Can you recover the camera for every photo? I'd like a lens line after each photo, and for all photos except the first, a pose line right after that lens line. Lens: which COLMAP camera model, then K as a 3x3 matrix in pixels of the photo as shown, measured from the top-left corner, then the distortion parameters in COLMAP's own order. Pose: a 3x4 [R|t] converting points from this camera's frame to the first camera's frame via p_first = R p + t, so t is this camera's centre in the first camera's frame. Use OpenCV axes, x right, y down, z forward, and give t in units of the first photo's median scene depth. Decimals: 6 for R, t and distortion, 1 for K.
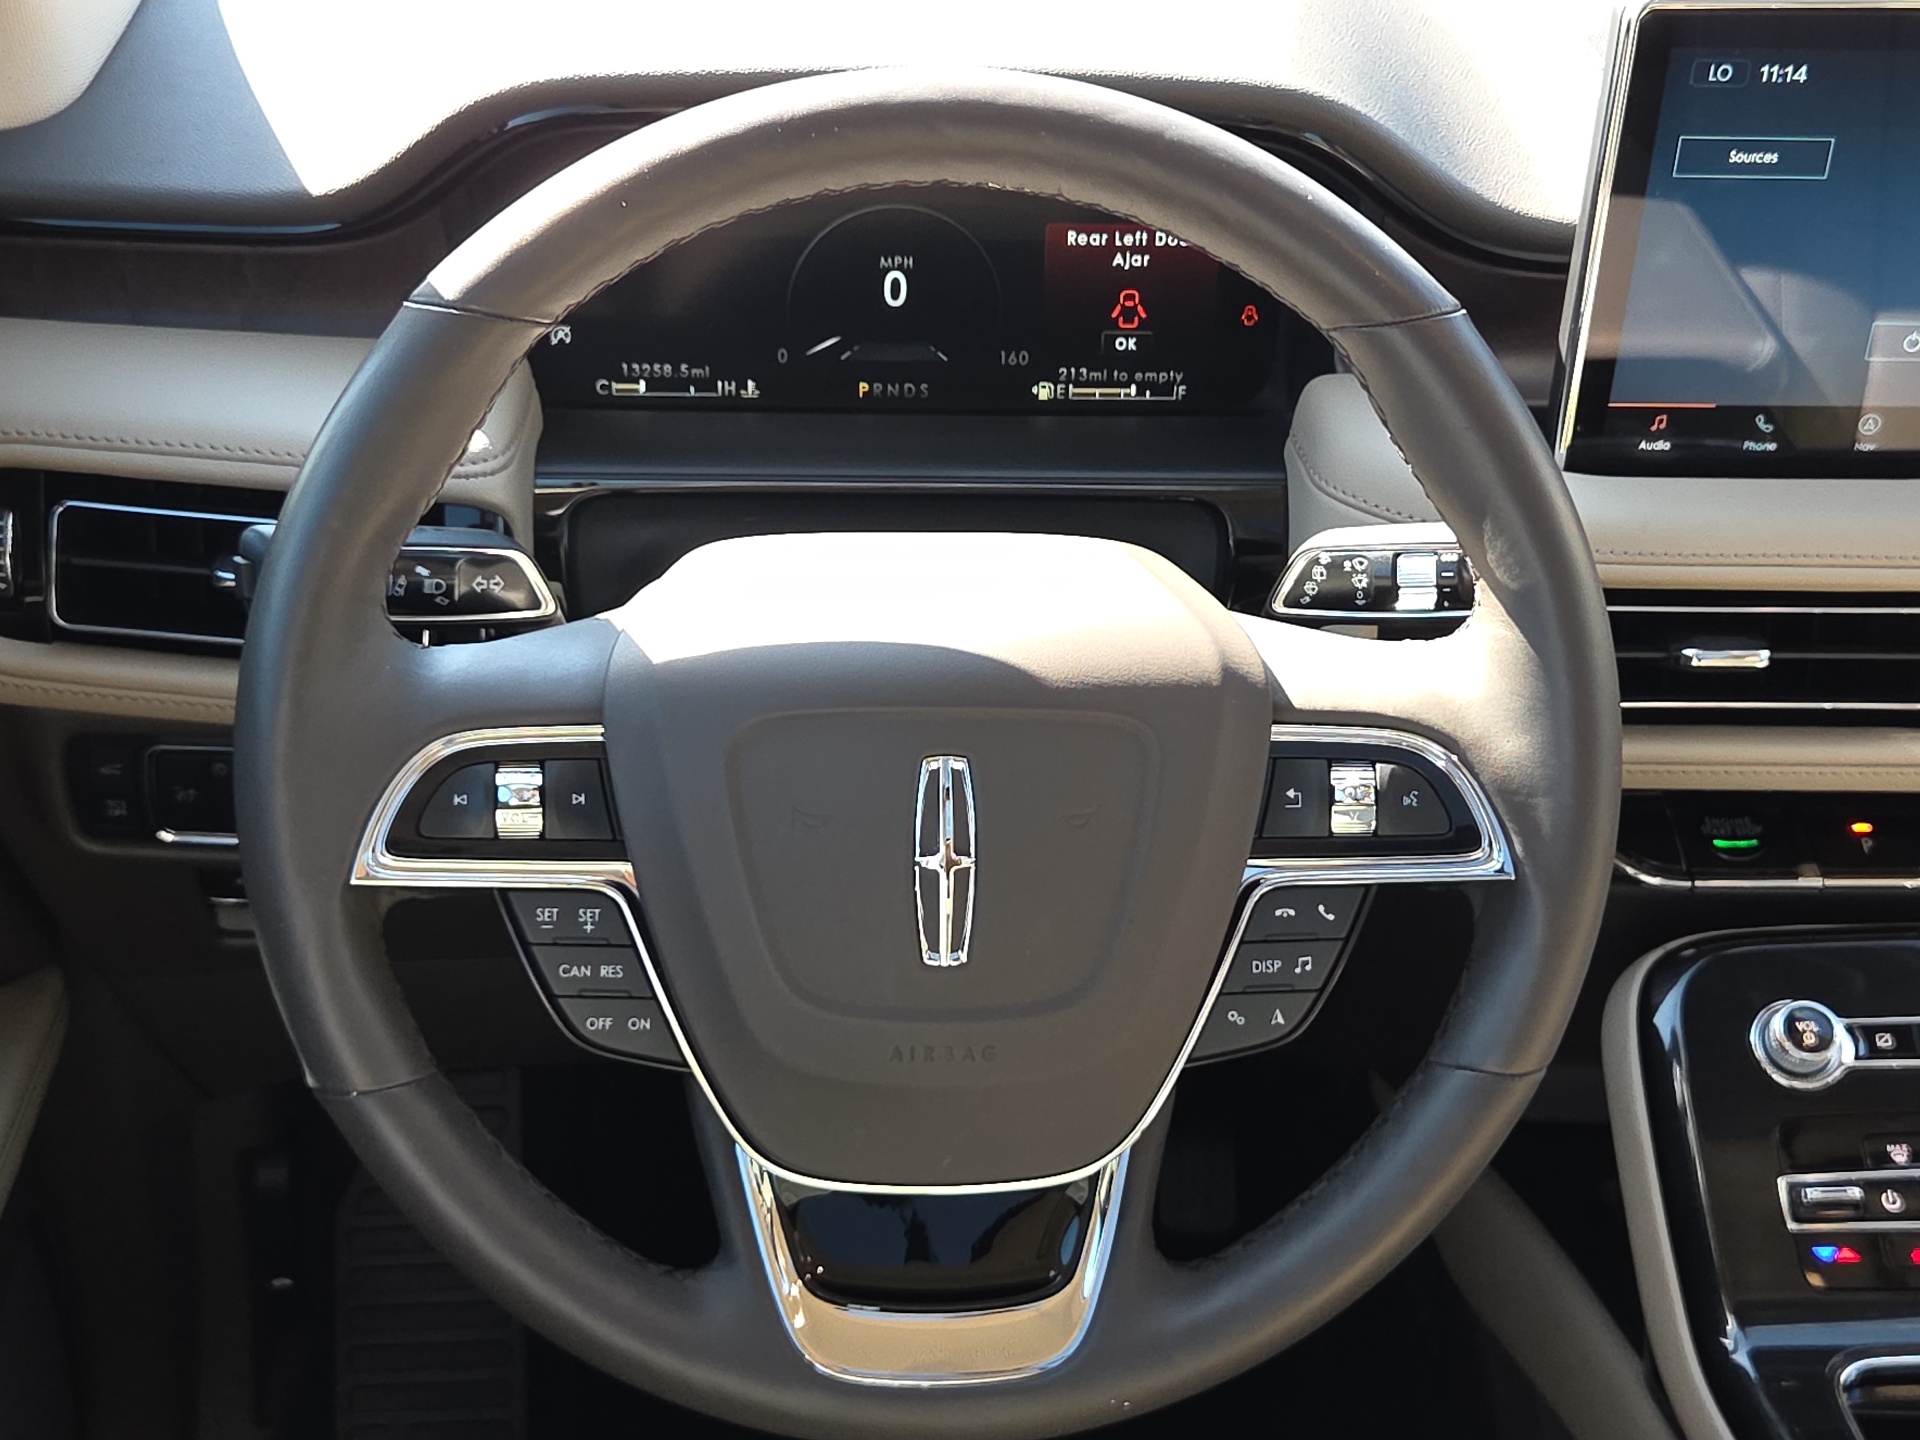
lens RADIAL K [[2980.2, 0, 945.8], [0, 2980.2, 652.9], [0, 0, 1]] dist [0.069954, 0.000000]
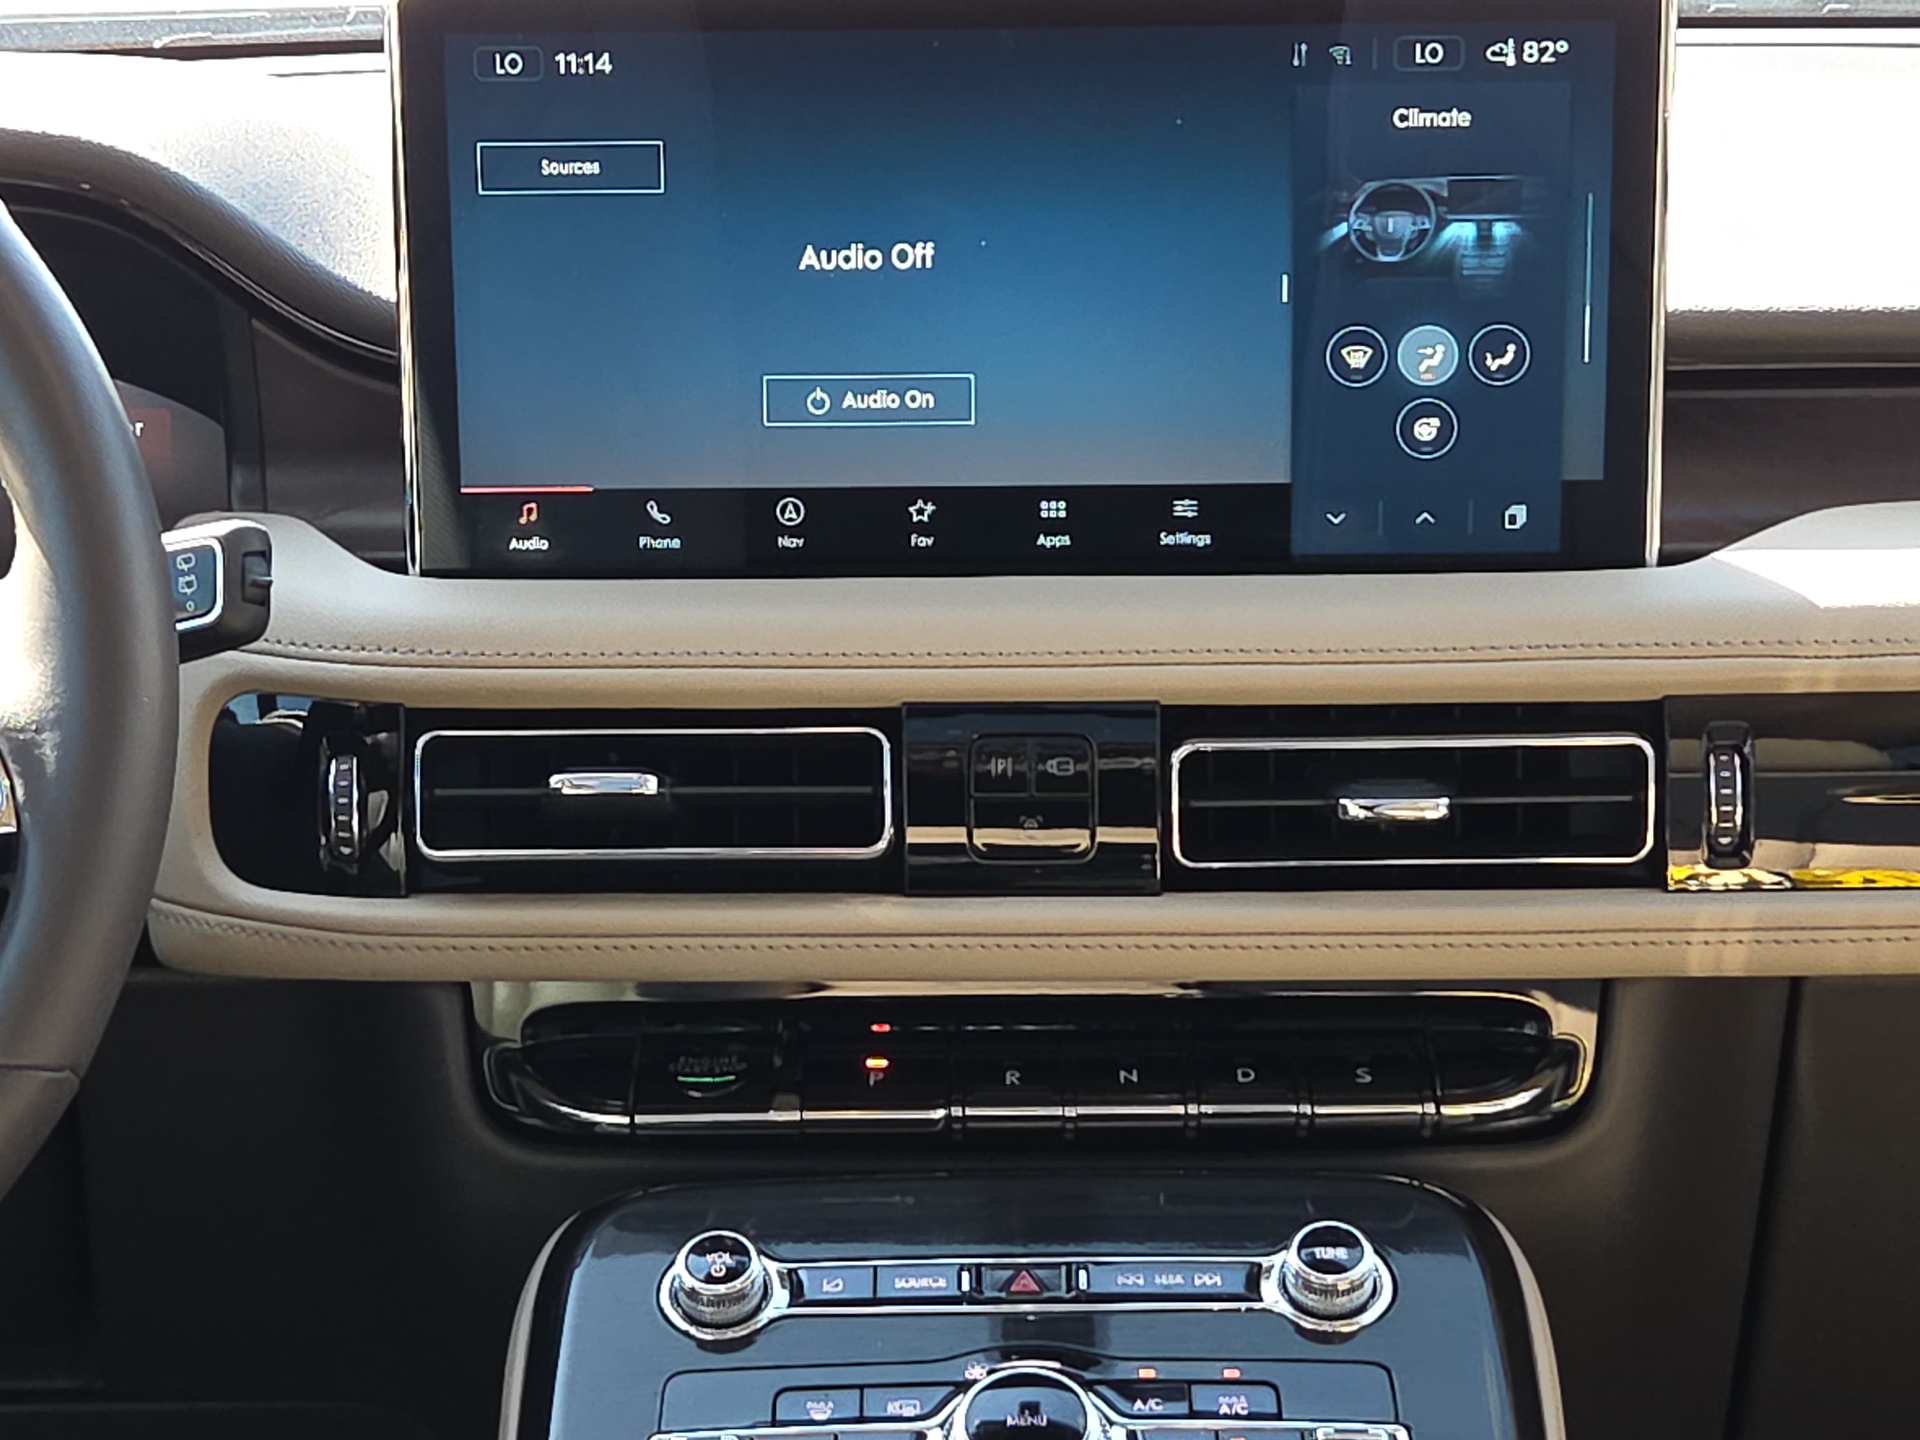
lens RADIAL K [[4438.2, 0, 875.1], [0, 4438.2, 675.9], [0, 0, 1]] dist [0.122716, 0.000000]
pose [[0.994908, -0.031582, -0.095712, 0.542044], [0.000334, 0.950665, -0.310219, 0.413803], [0.100787, 0.308607, 0.945835, -0.149629]]
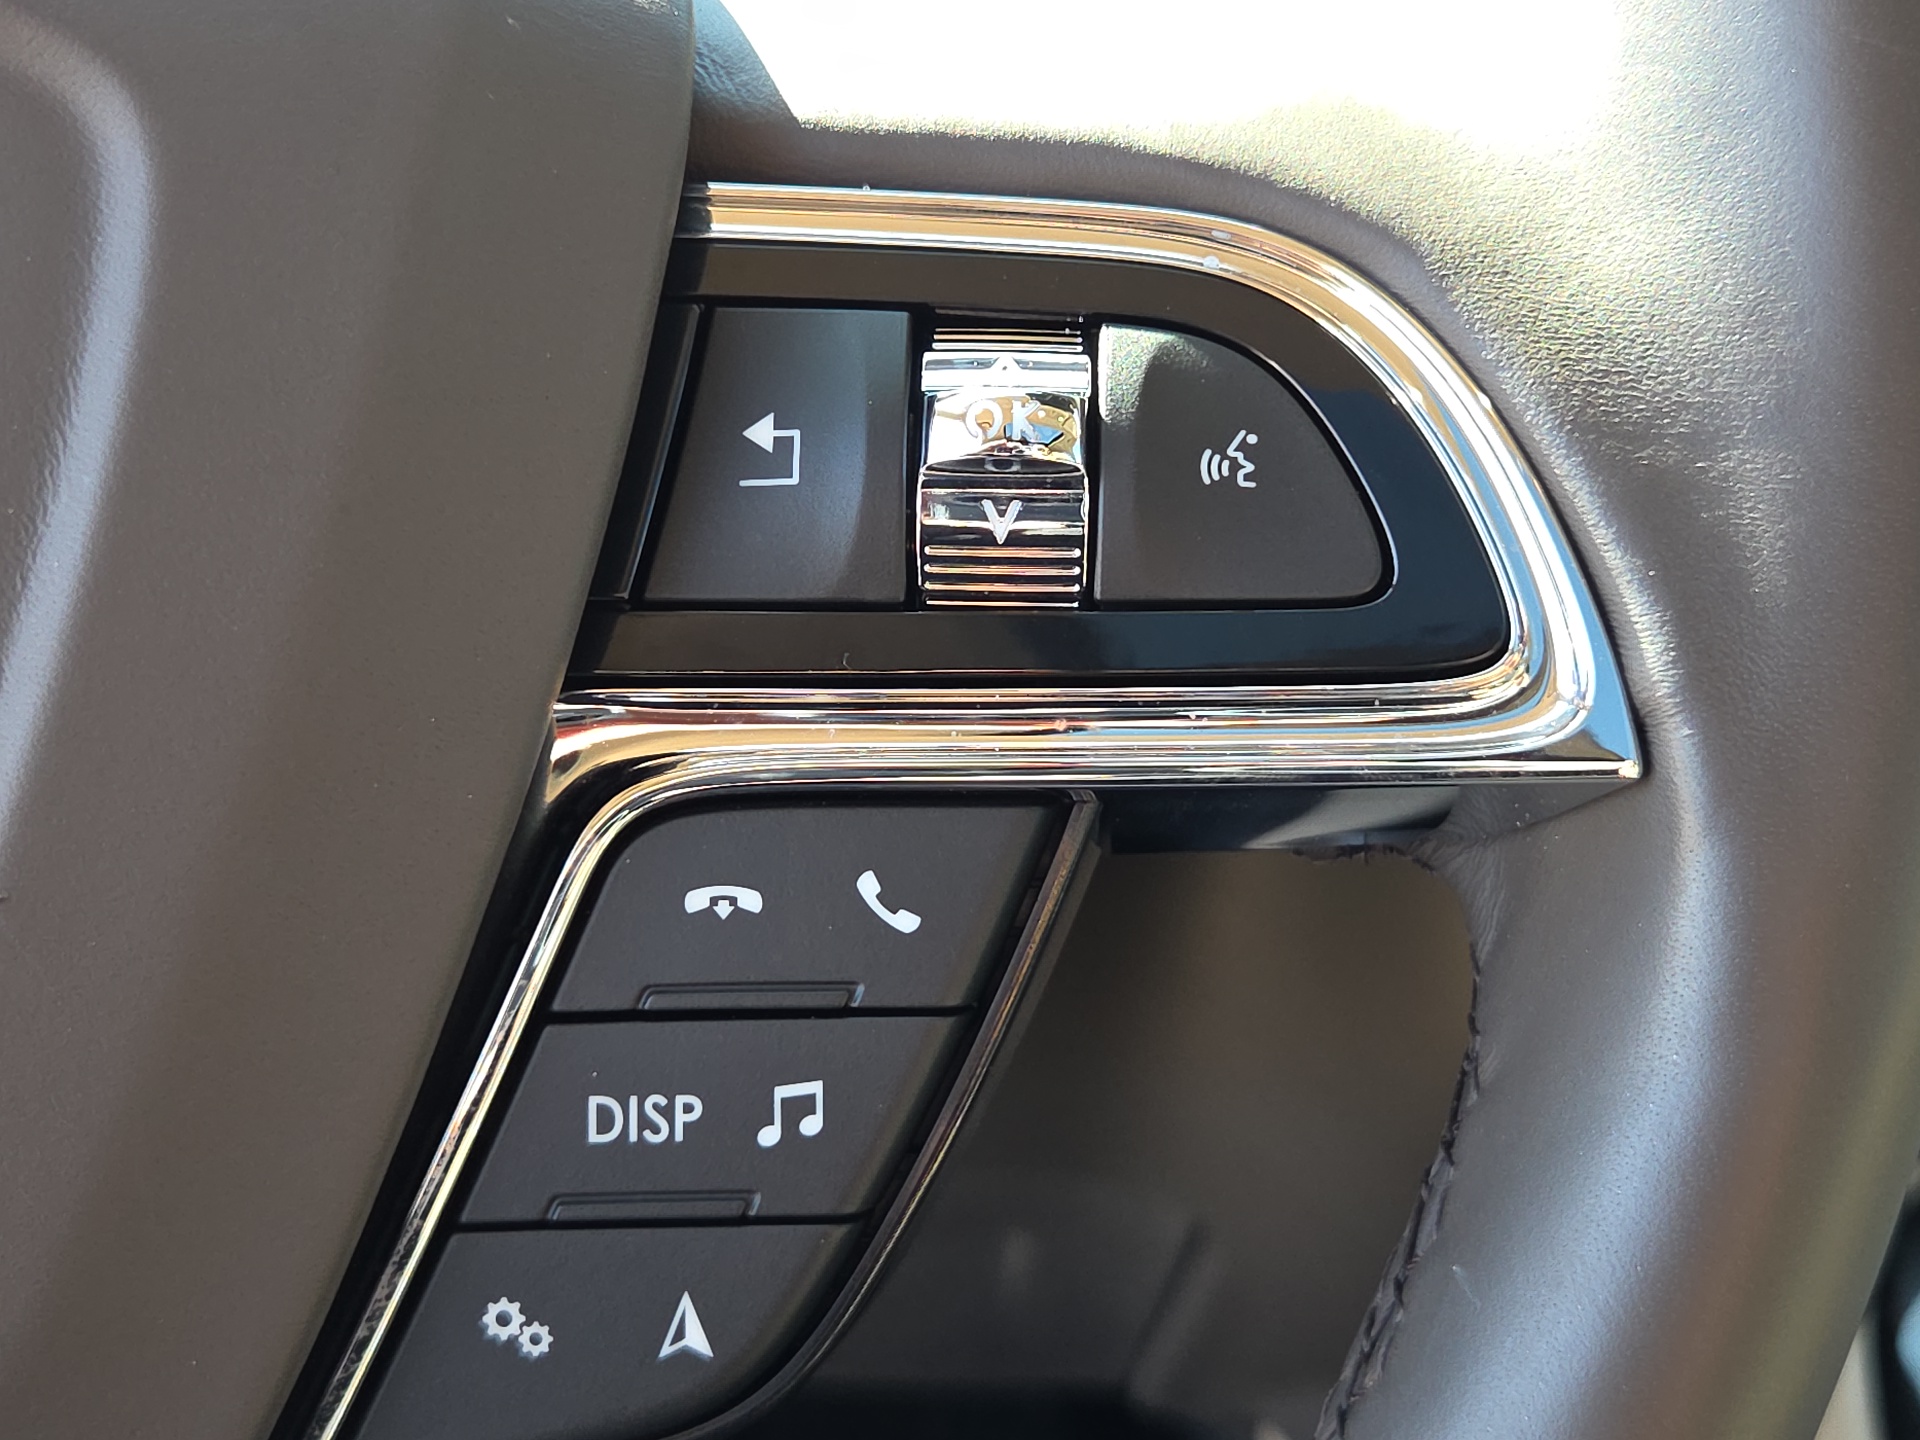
lens RADIAL K [[2599.1, 0, 960.6], [0, 2599.1, 728.0], [0, 0, 1]] dist [0.015226, 0.000000]
pose [[0.999712, 0.021026, 0.011581, 0.130540], [-0.019721, 0.994472, -0.103131, 0.094551], [-0.013686, 0.102873, 0.994600, 0.781315]]
